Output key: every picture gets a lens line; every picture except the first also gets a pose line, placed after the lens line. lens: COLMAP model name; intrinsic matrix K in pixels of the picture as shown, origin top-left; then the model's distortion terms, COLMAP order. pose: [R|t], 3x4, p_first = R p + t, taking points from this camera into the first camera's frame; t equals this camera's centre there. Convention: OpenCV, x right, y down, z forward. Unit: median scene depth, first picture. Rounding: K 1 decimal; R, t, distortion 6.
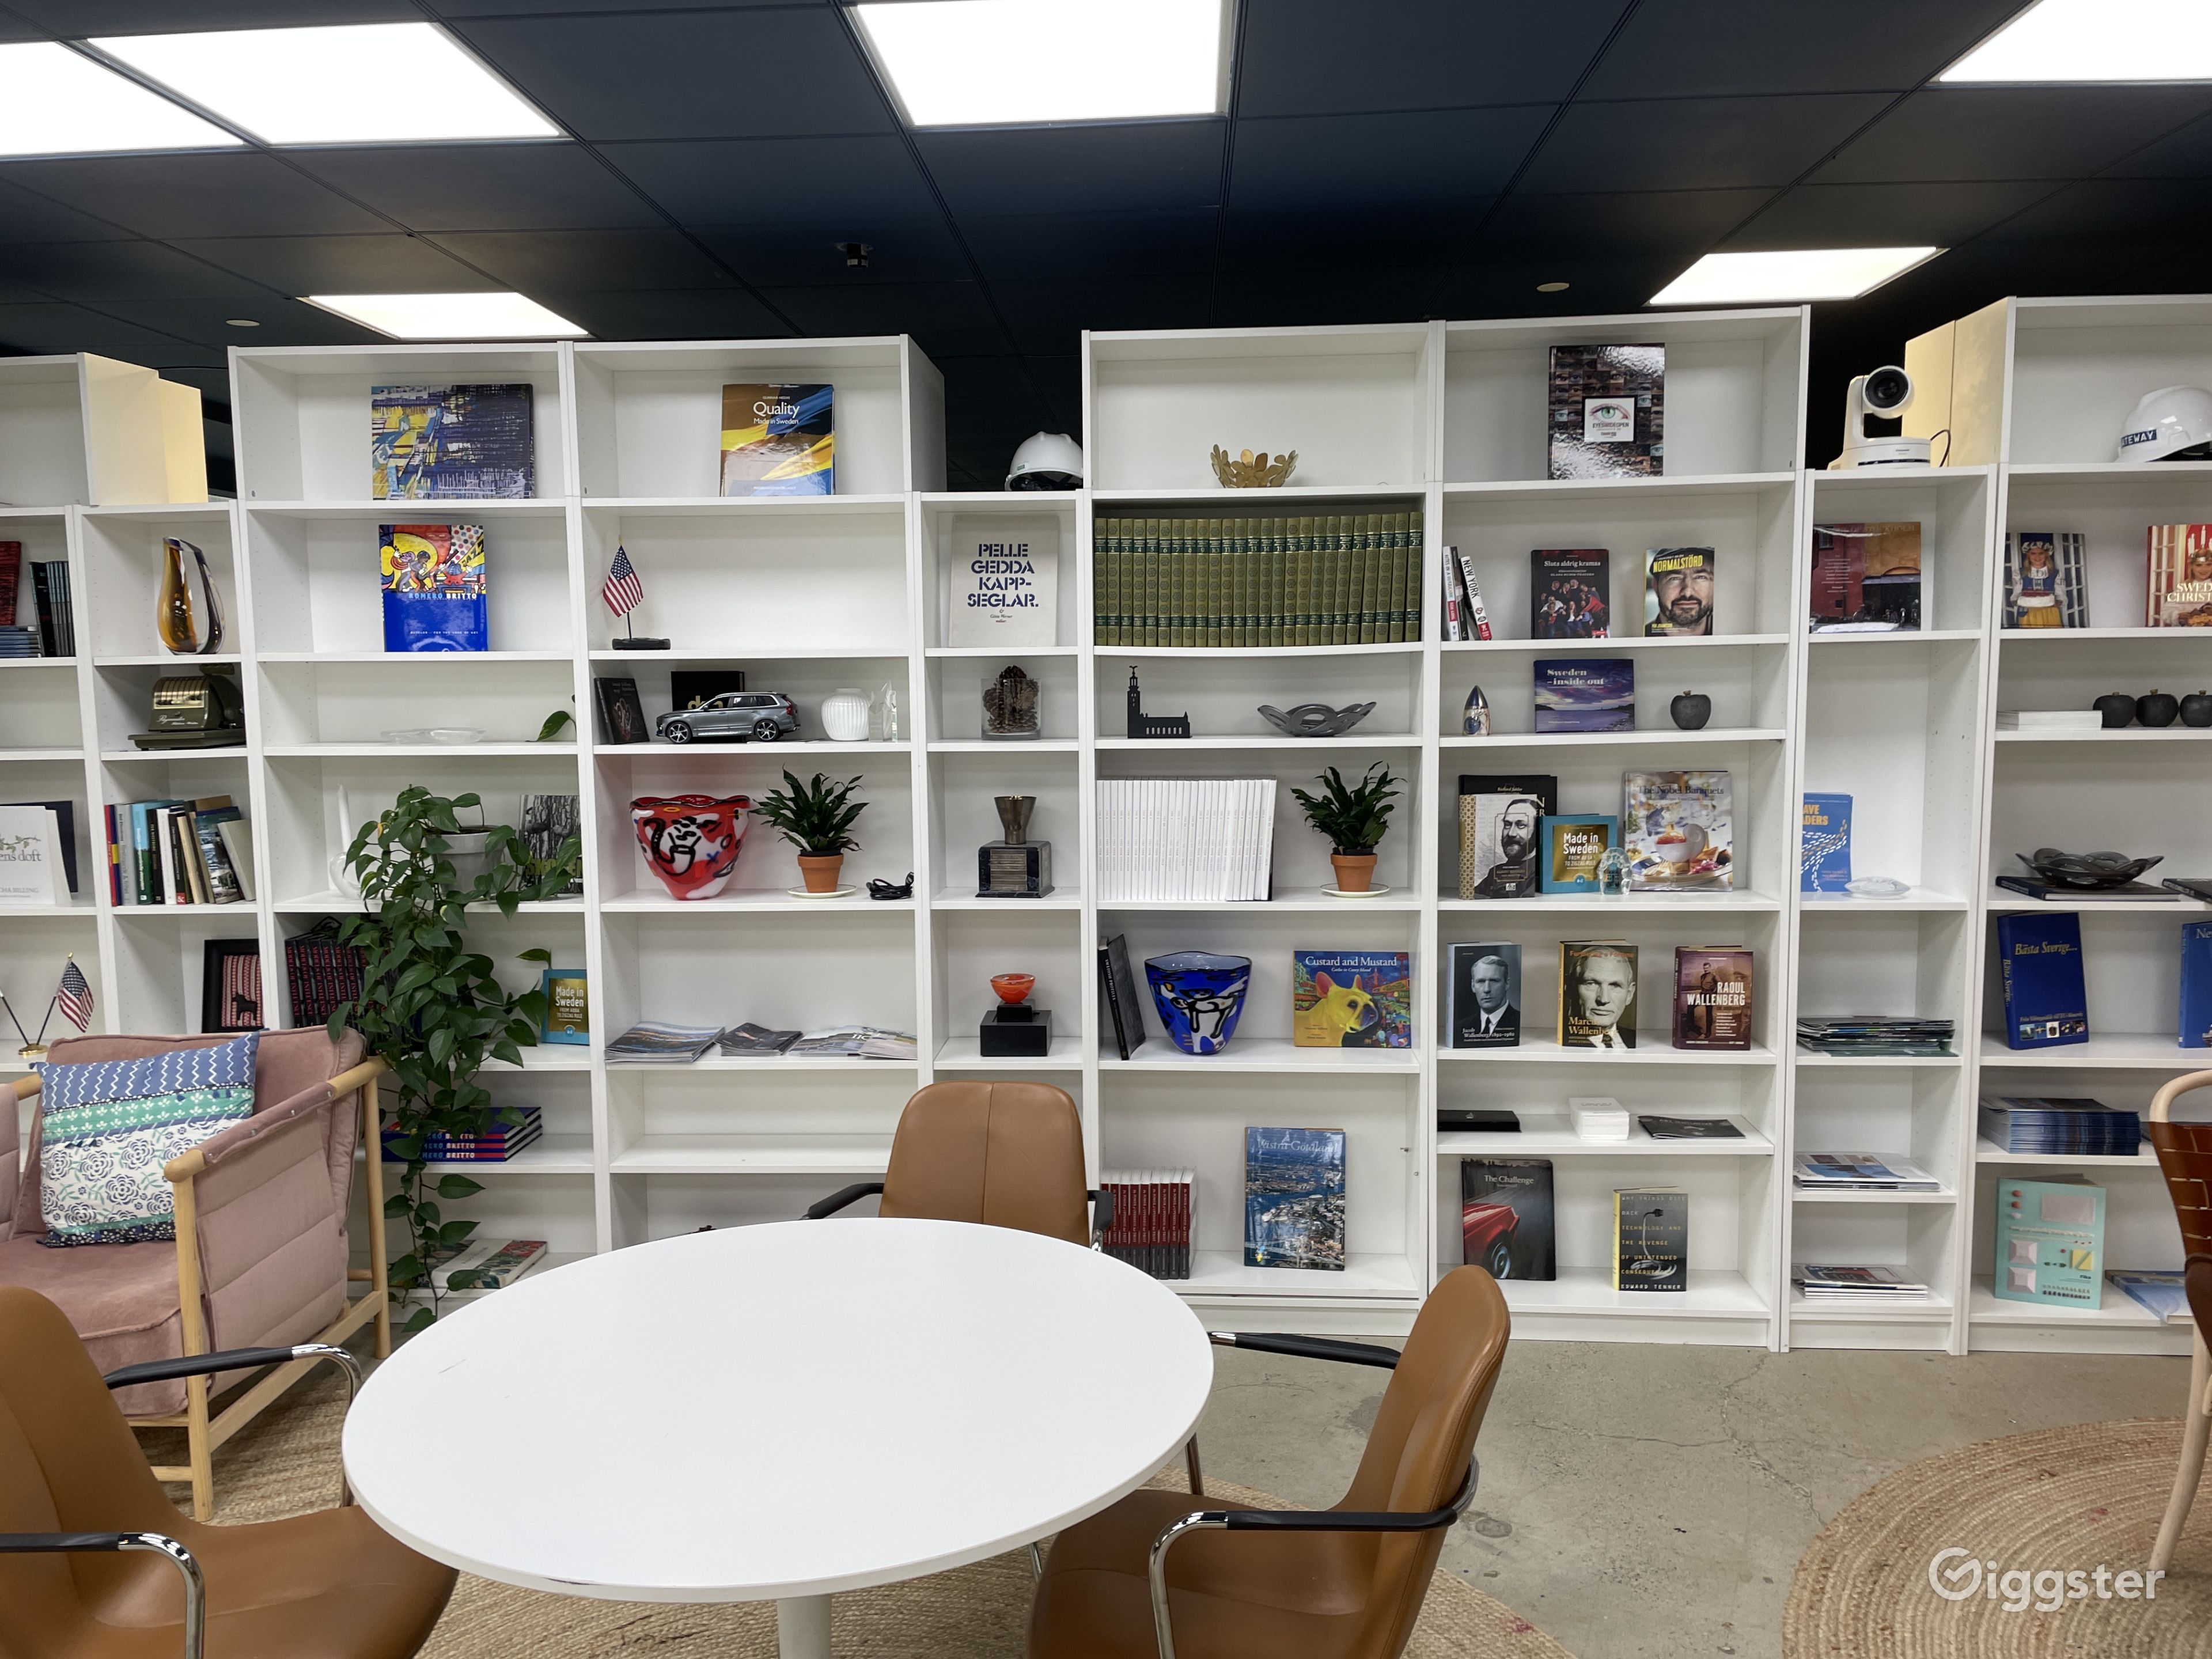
lens RADIAL K [[1659.4, 0, 1115.1], [0, 1659.4, 832.7], [0, 0, 1]] dist [0.108441, -0.147254]
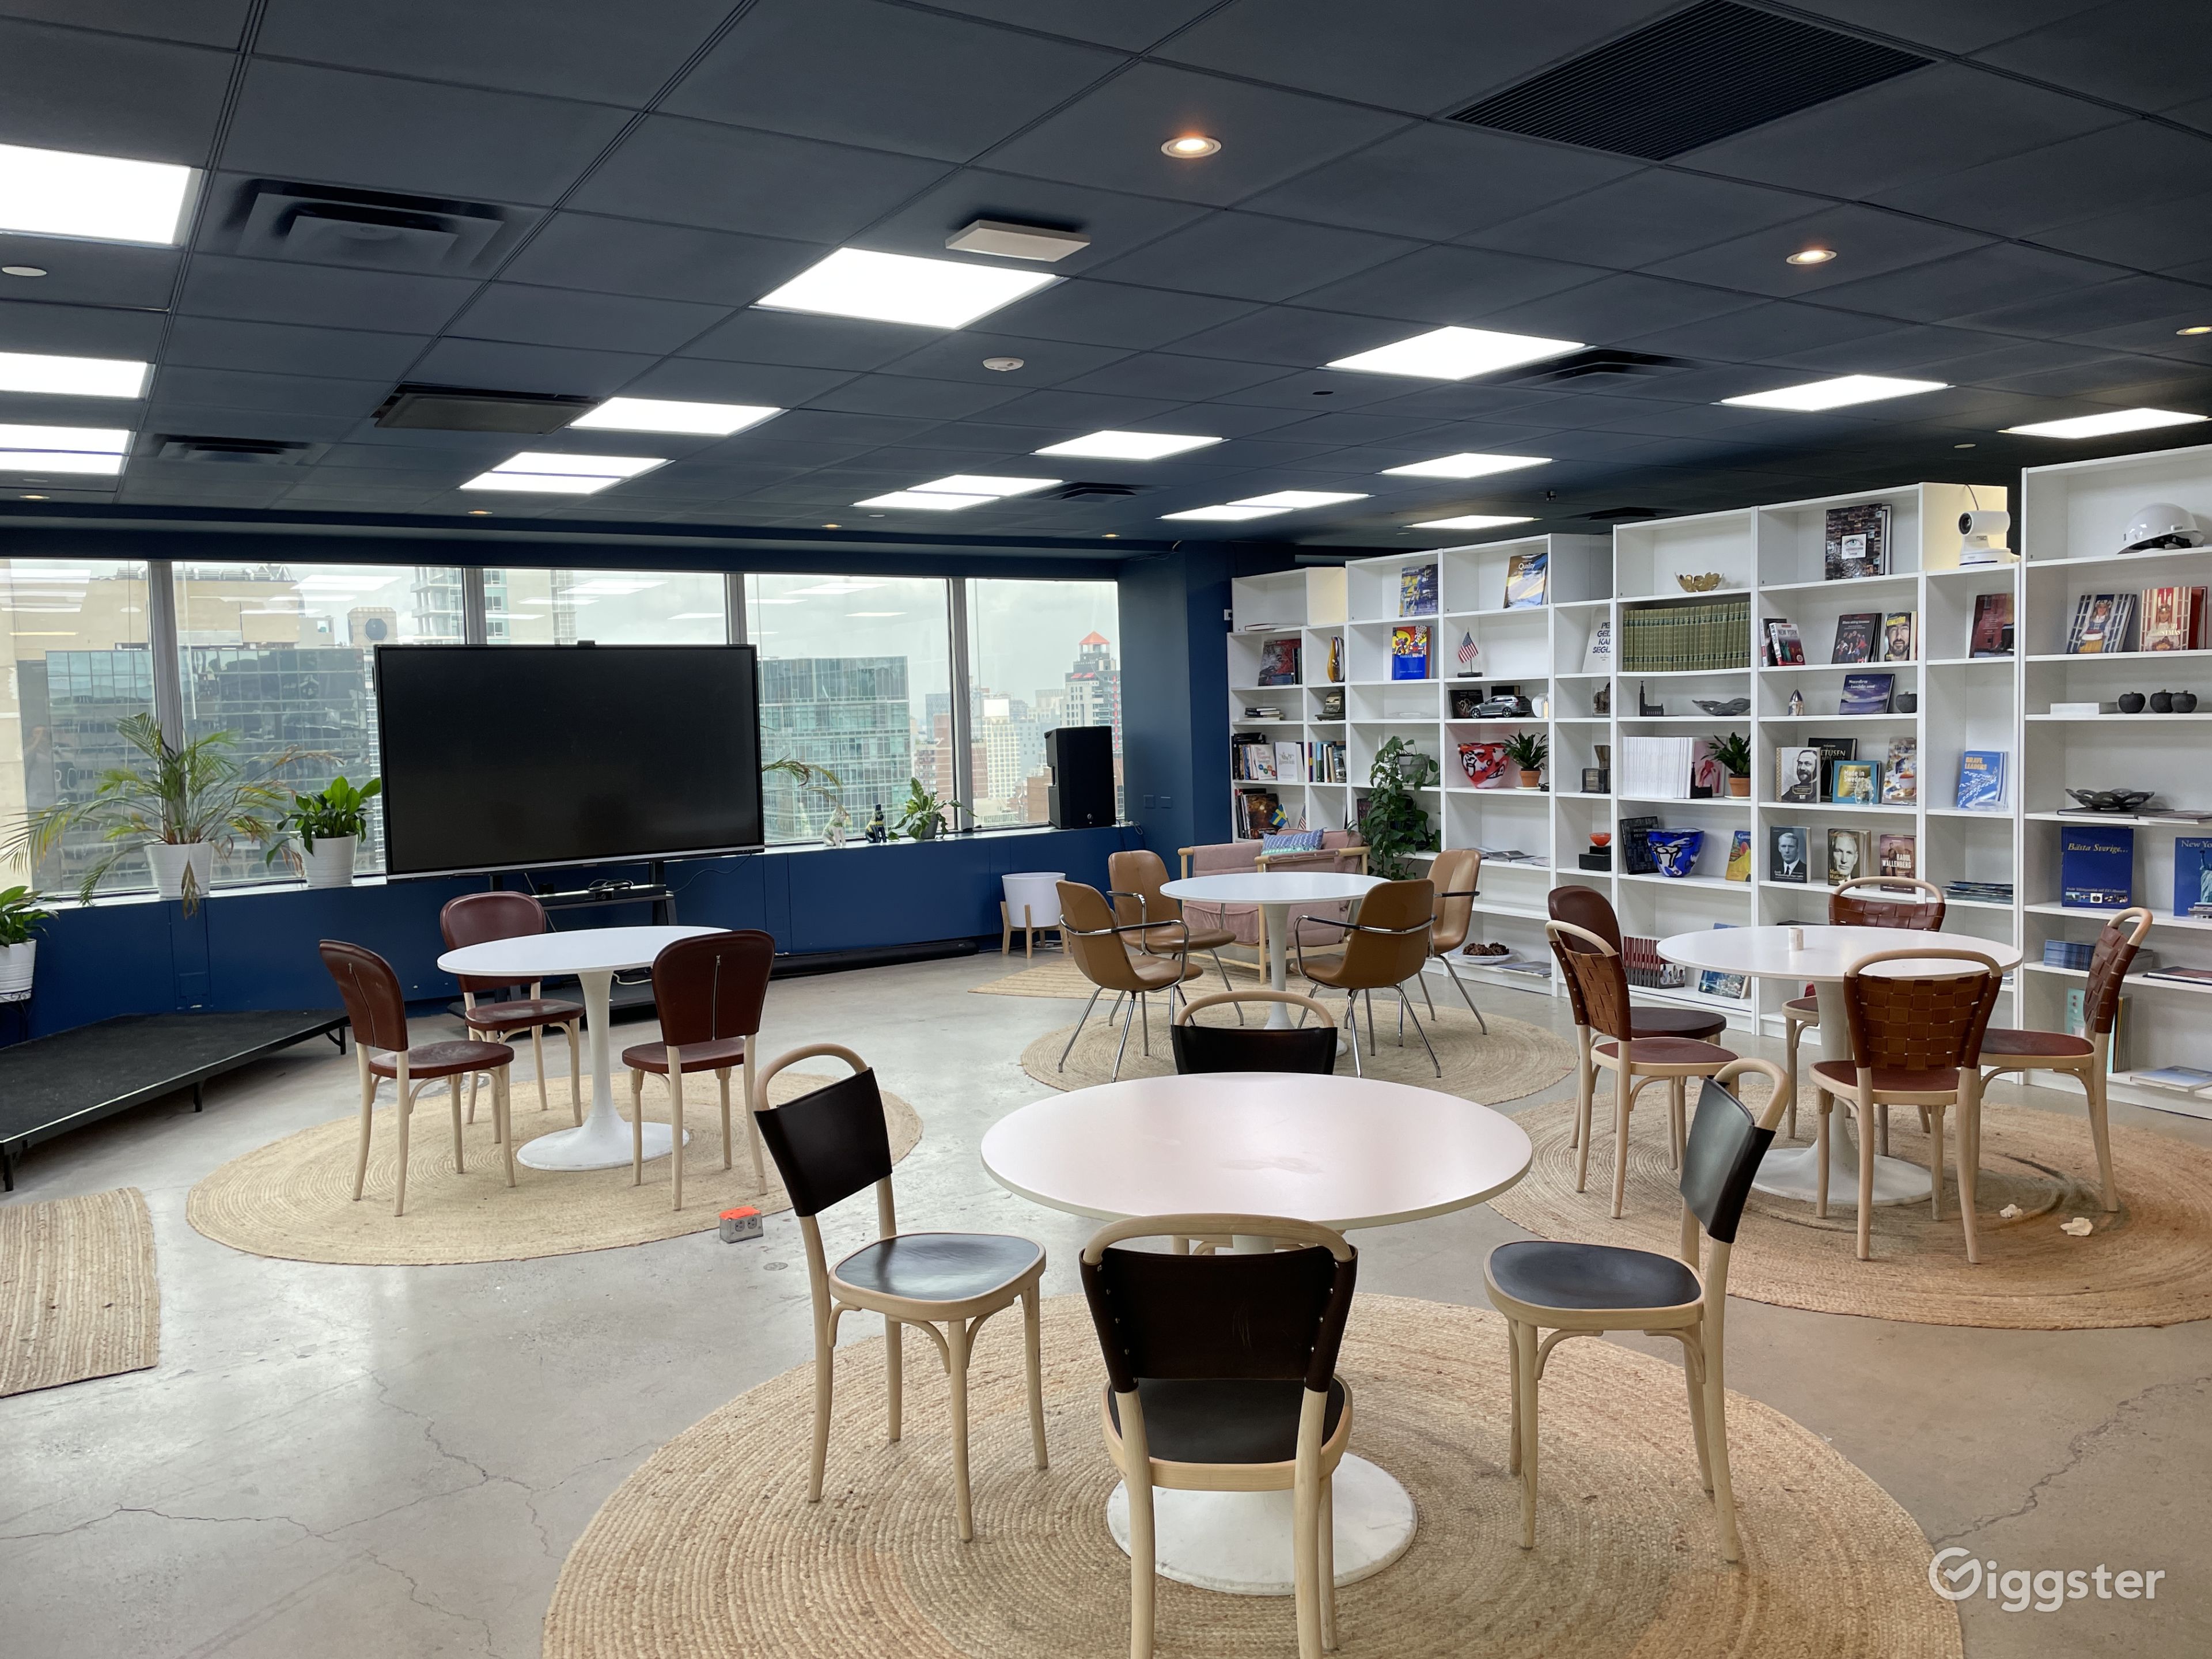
lens RADIAL K [[1659.4, 0, 1115.1], [0, 1659.4, 832.7], [0, 0, 1]] dist [0.108441, -0.147254]
pose [[0.583365, 0.062690, -0.809787, 1.311671], [-0.066160, 0.997371, 0.029550, 0.067337], [0.809511, 0.036337, 0.585979, -0.722937]]
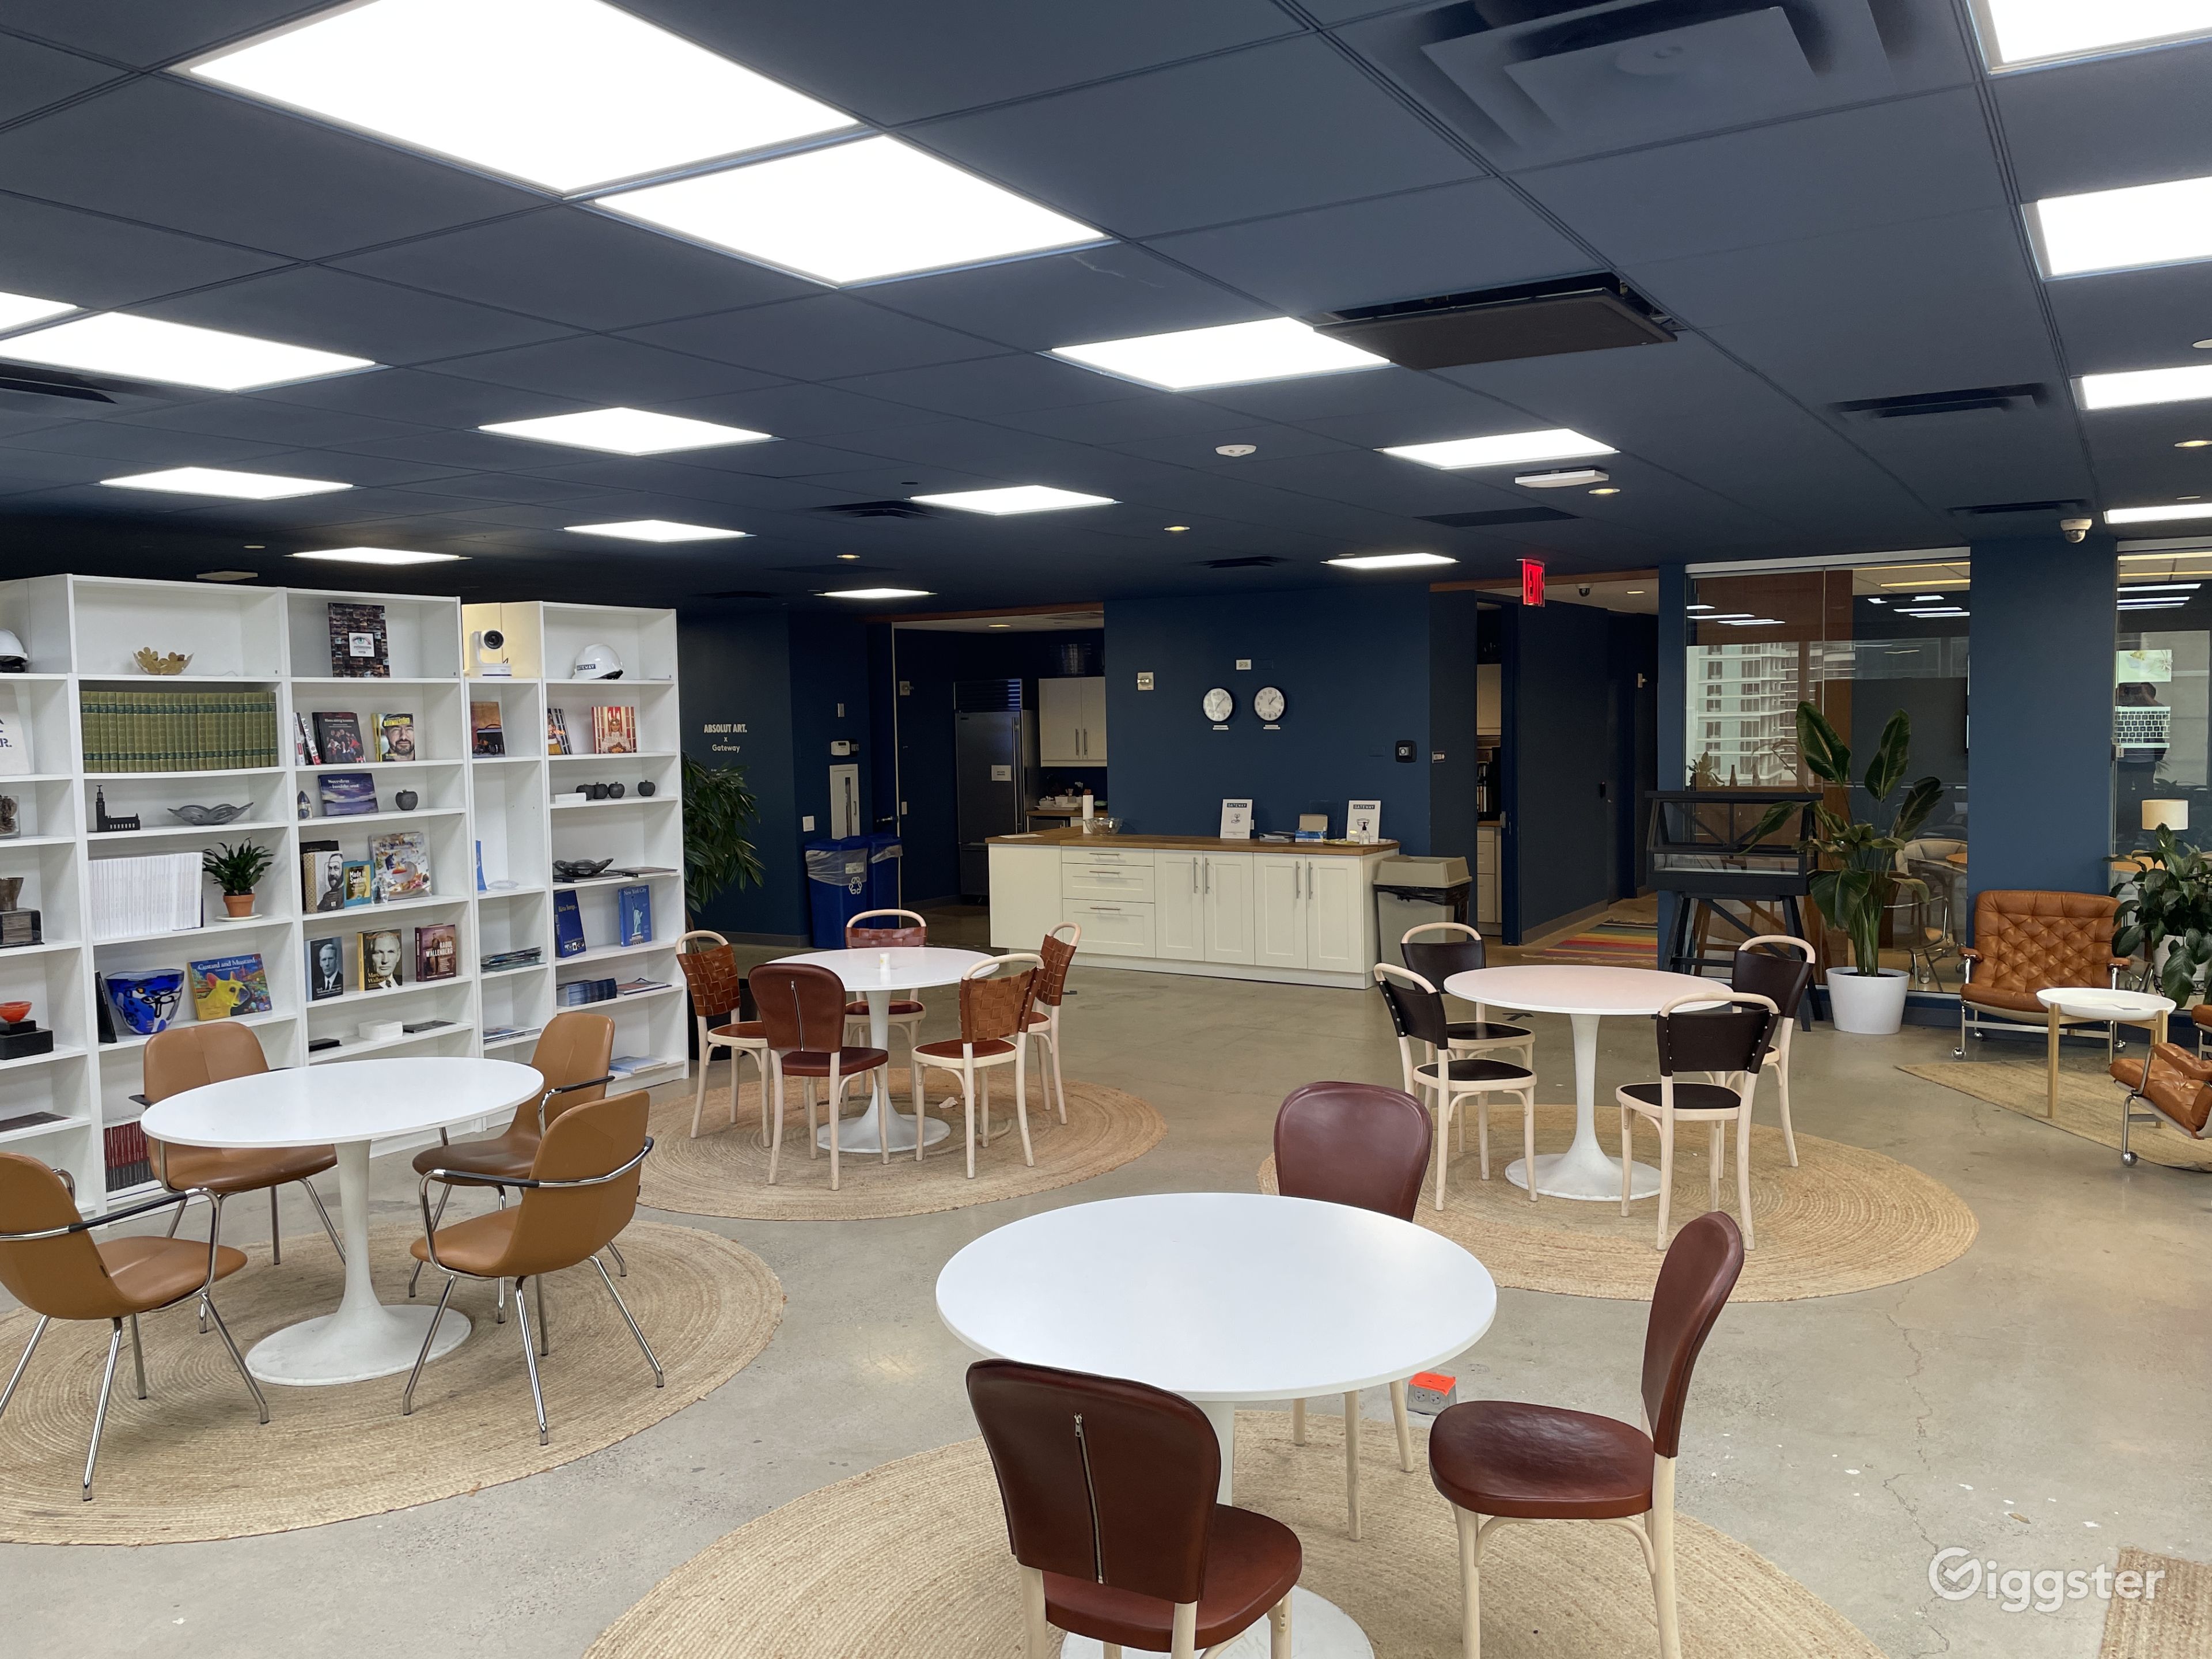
lens RADIAL K [[1659.4, 0, 1115.1], [0, 1659.4, 832.7], [0, 0, 1]] dist [0.108441, -0.147254]
pose [[0.468211, -0.058813, 0.881657, -0.932583], [0.102077, 0.994702, 0.012145, 0.020083], [-0.877701, 0.084311, 0.471734, -0.560235]]
